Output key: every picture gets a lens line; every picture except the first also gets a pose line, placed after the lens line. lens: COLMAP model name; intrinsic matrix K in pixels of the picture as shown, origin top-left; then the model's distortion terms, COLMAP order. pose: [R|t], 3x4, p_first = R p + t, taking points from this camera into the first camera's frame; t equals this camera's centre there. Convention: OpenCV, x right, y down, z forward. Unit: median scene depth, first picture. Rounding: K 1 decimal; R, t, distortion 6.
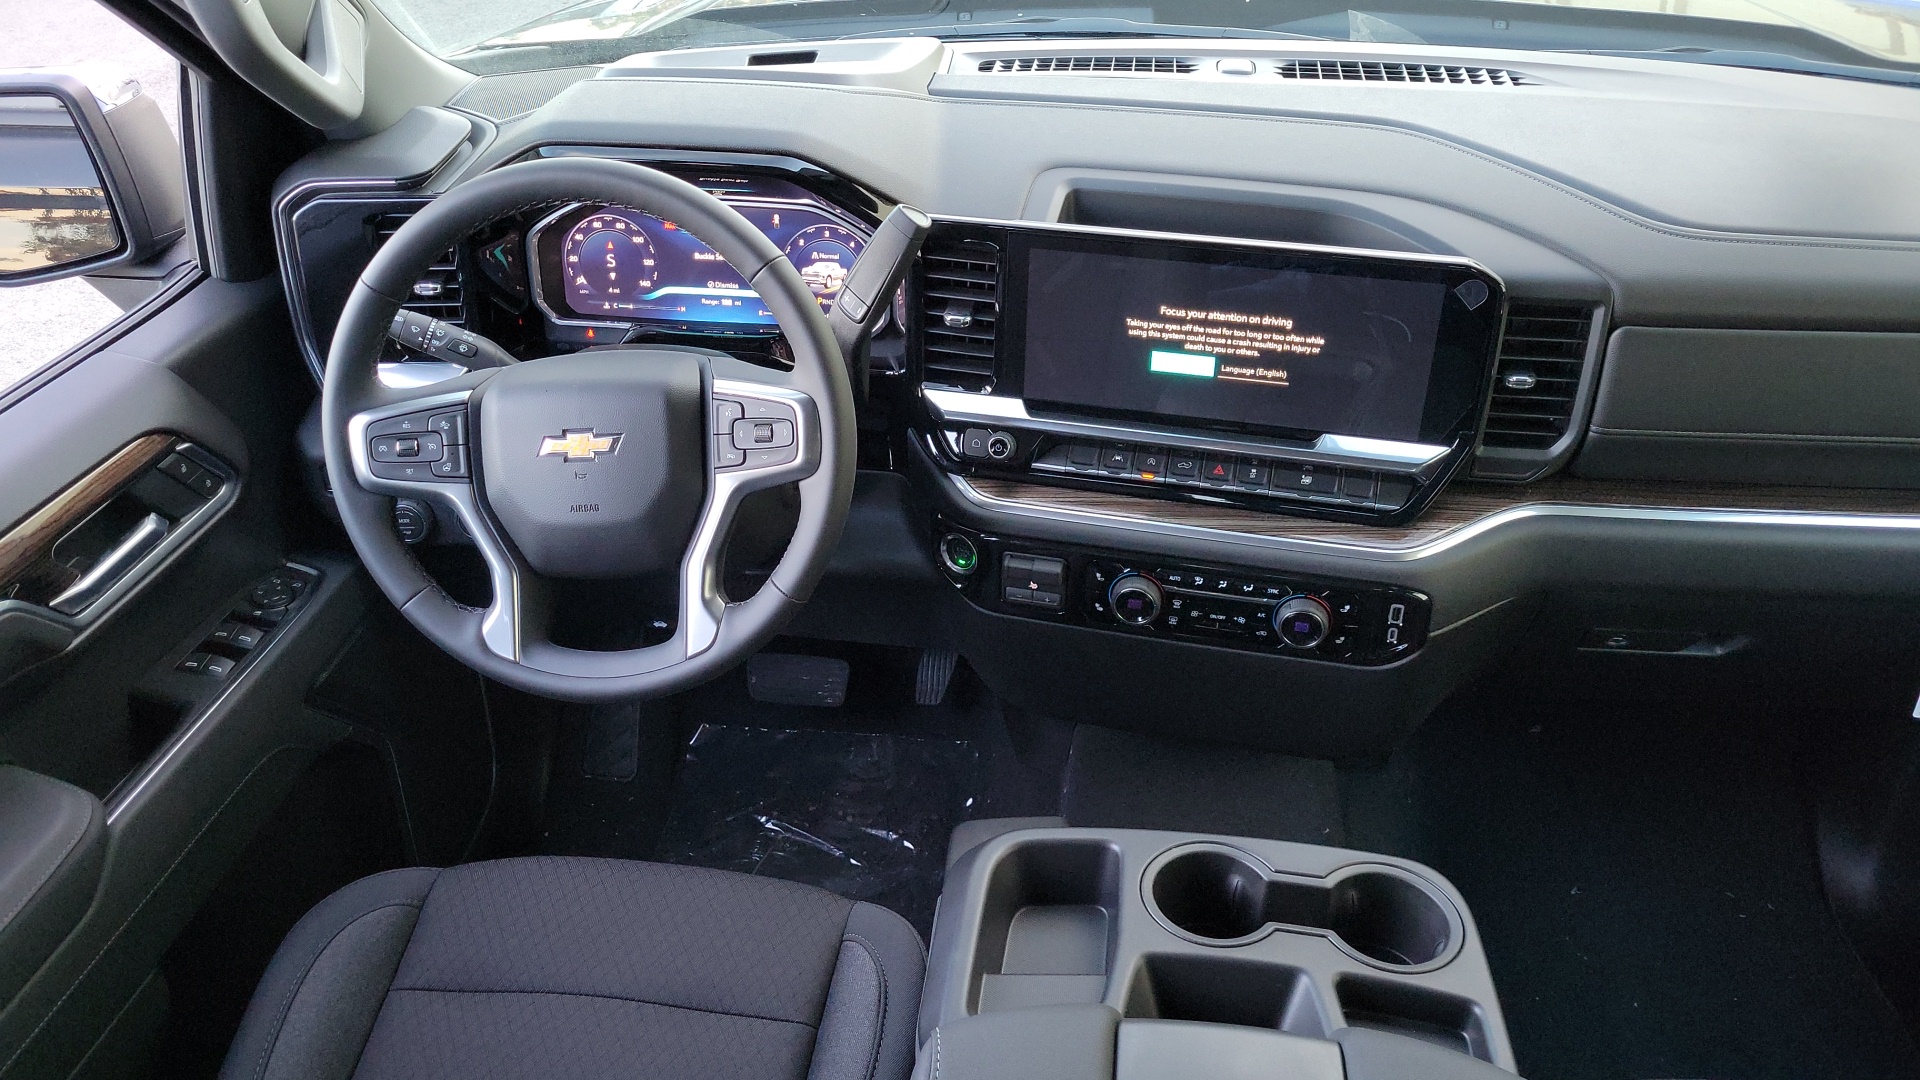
lens RADIAL K [[1488.5, 0, 971.3], [0, 1488.5, 539.3], [0, 0, 1]] dist [0.024249, -0.024785]
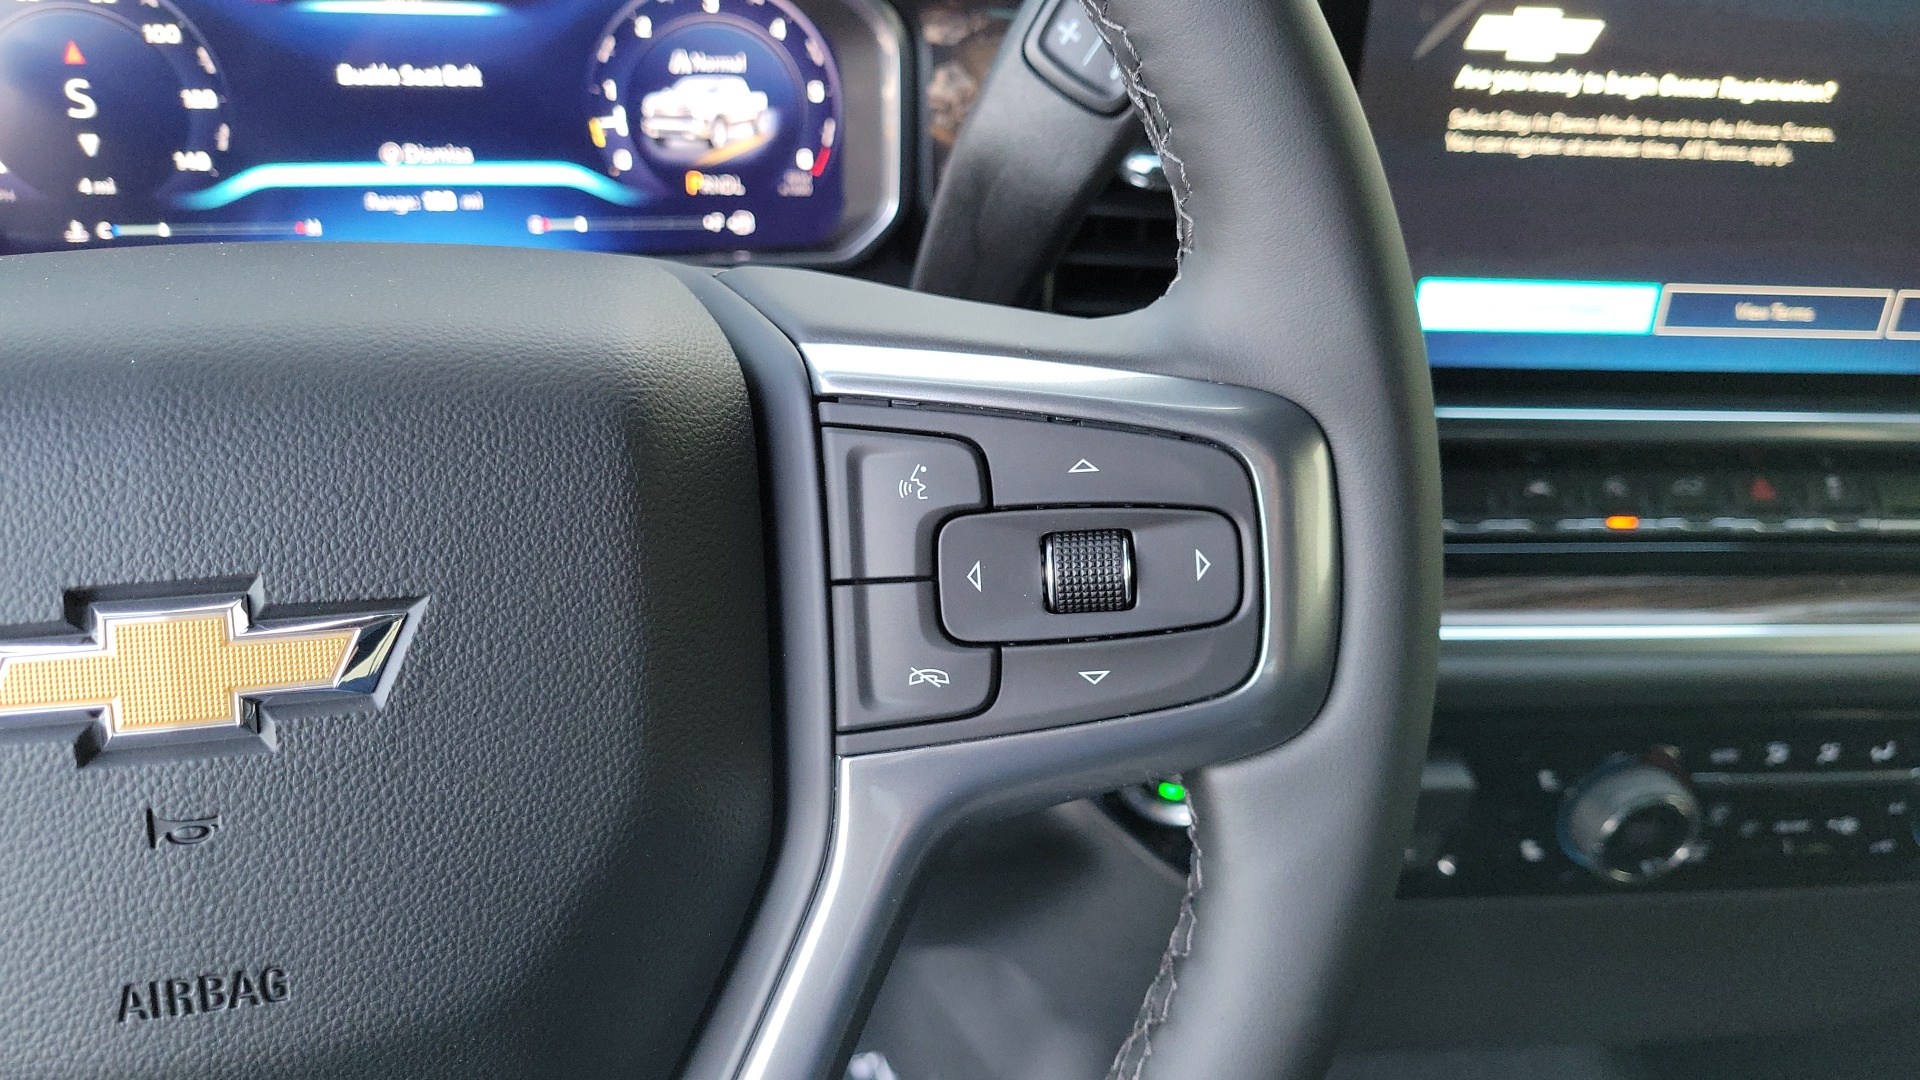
lens RADIAL K [[1488.5, 0, 950.8], [0, 1488.5, 534.9], [0, 0, 1]] dist [0.024249, -0.024785]
pose [[0.936065, -0.118100, 0.331412, -0.194841], [0.134574, 0.990532, -0.027123, -0.052296], [-0.325071, 0.069989, 0.943096, 0.663541]]
